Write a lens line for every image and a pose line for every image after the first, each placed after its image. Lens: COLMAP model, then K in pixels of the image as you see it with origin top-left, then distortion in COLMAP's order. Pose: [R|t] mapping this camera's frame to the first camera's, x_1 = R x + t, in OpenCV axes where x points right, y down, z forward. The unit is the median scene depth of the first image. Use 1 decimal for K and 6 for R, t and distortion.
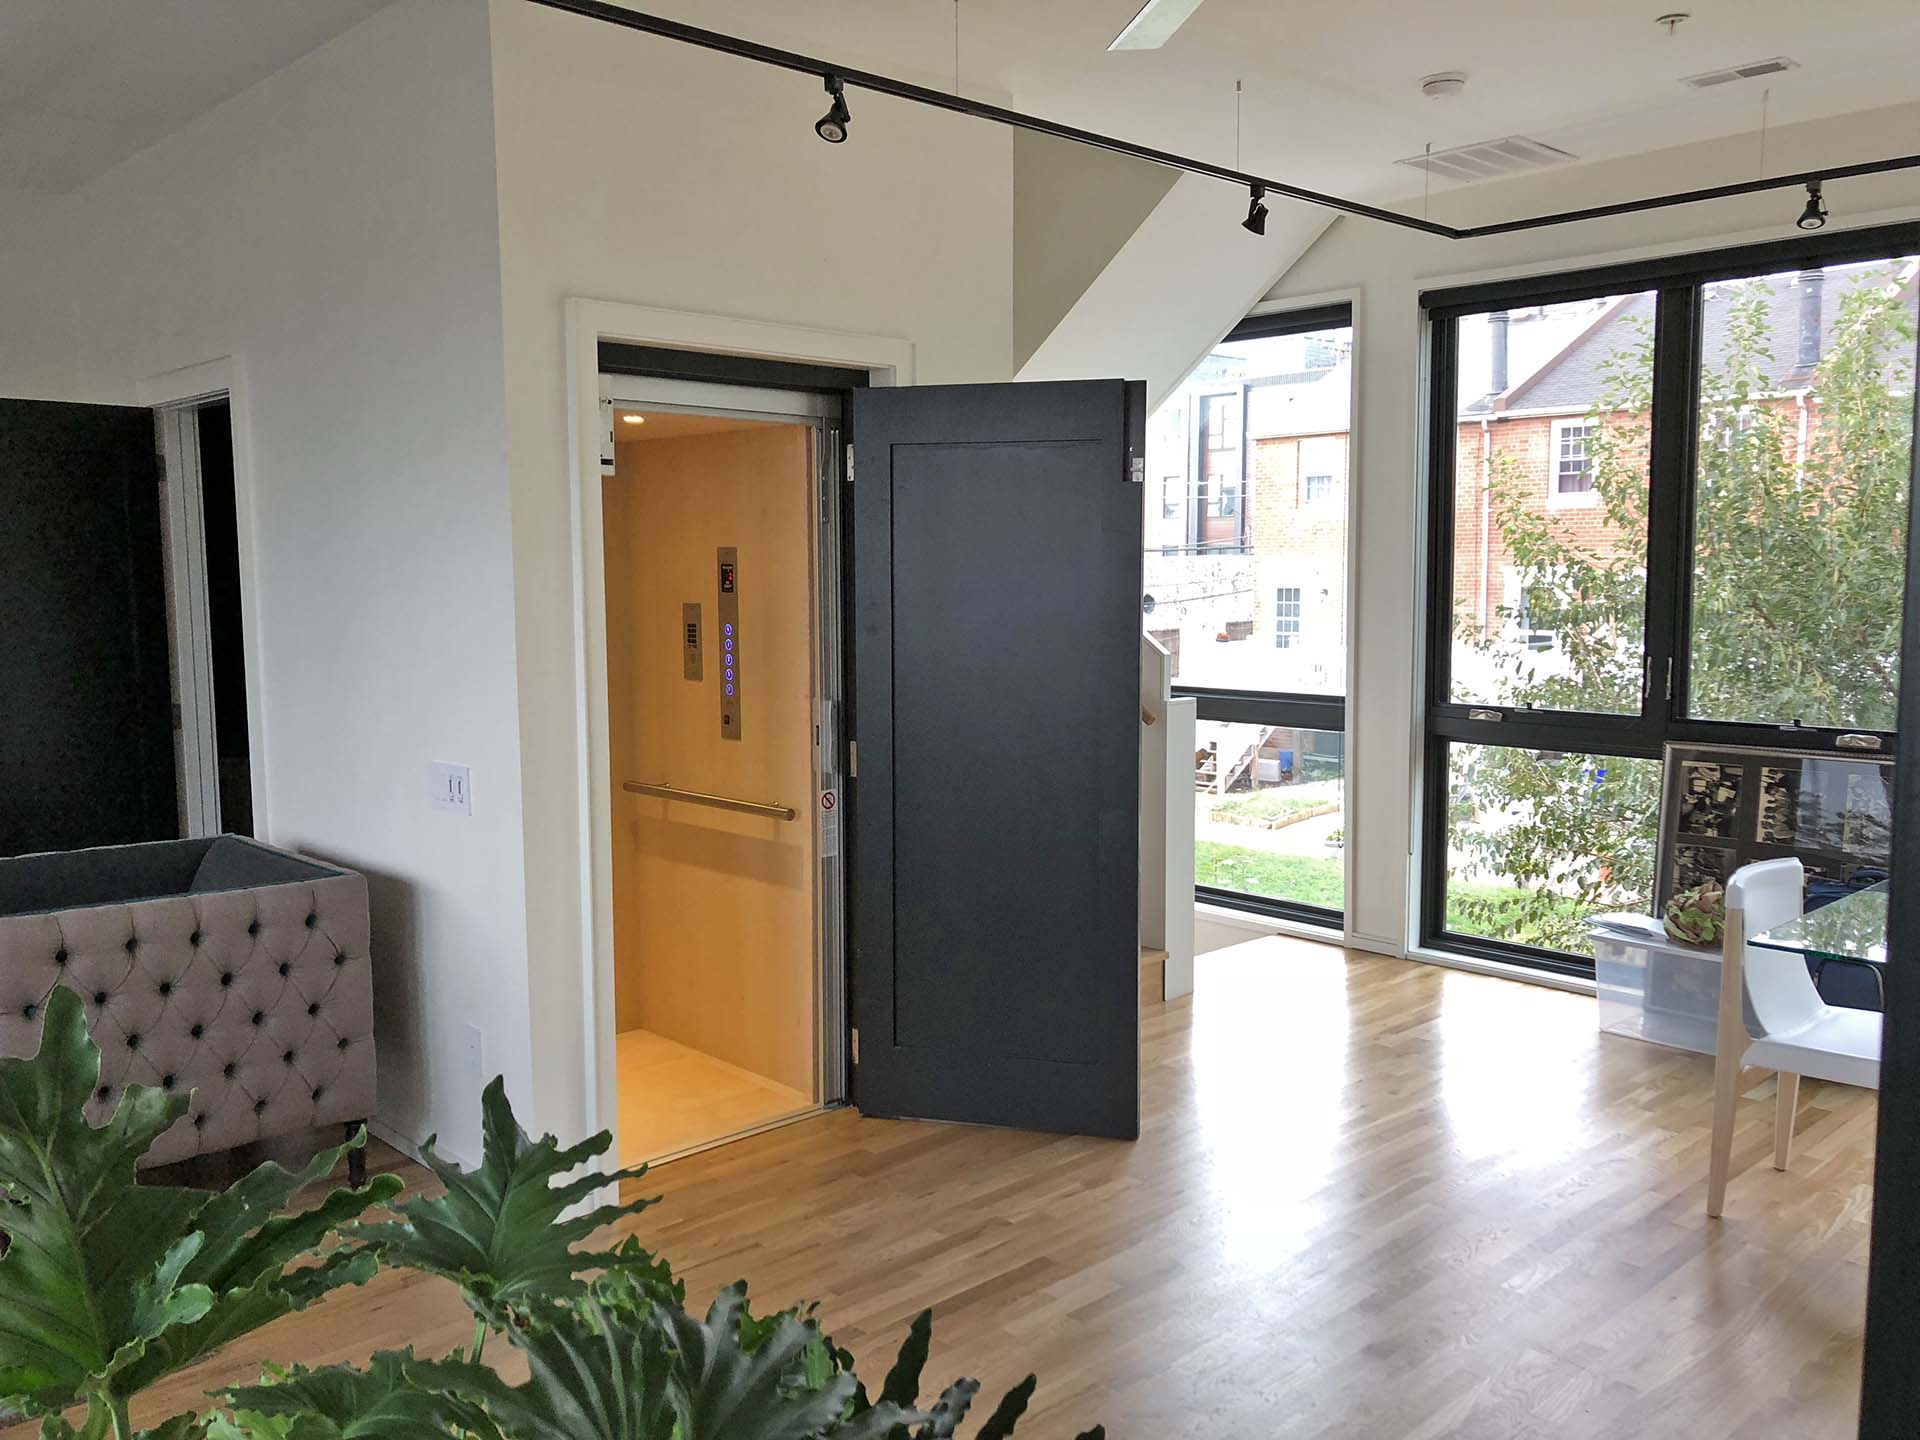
lens RADIAL K [[1567.3, 0, 960.0], [0, 1567.3, 720.0], [0, 0, 1]] dist [-0.040146, 0.097105]
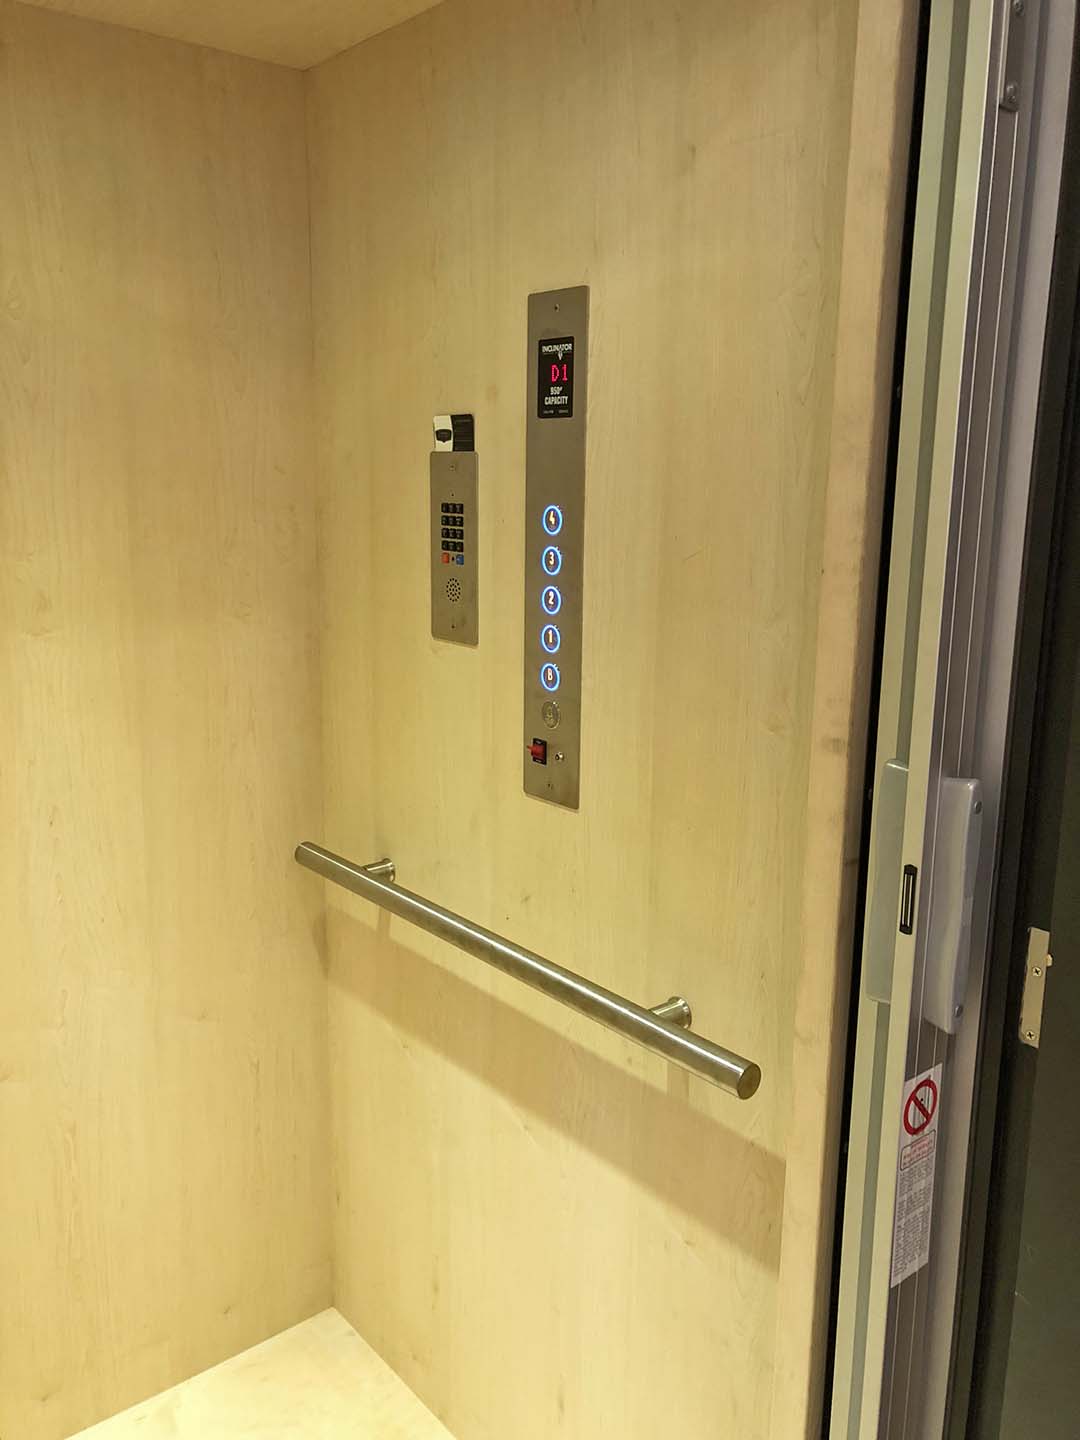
lens RADIAL K [[1175.5, 0, 540.0], [0, 1175.5, 720.0], [0, 0, 1]] dist [-0.040146, 0.097105]
pose [[0.997595, 0.031852, -0.061554, -0.131262], [-0.024886, 0.993531, 0.110803, -0.040767], [0.064685, -0.109005, 0.991934, 0.709175]]
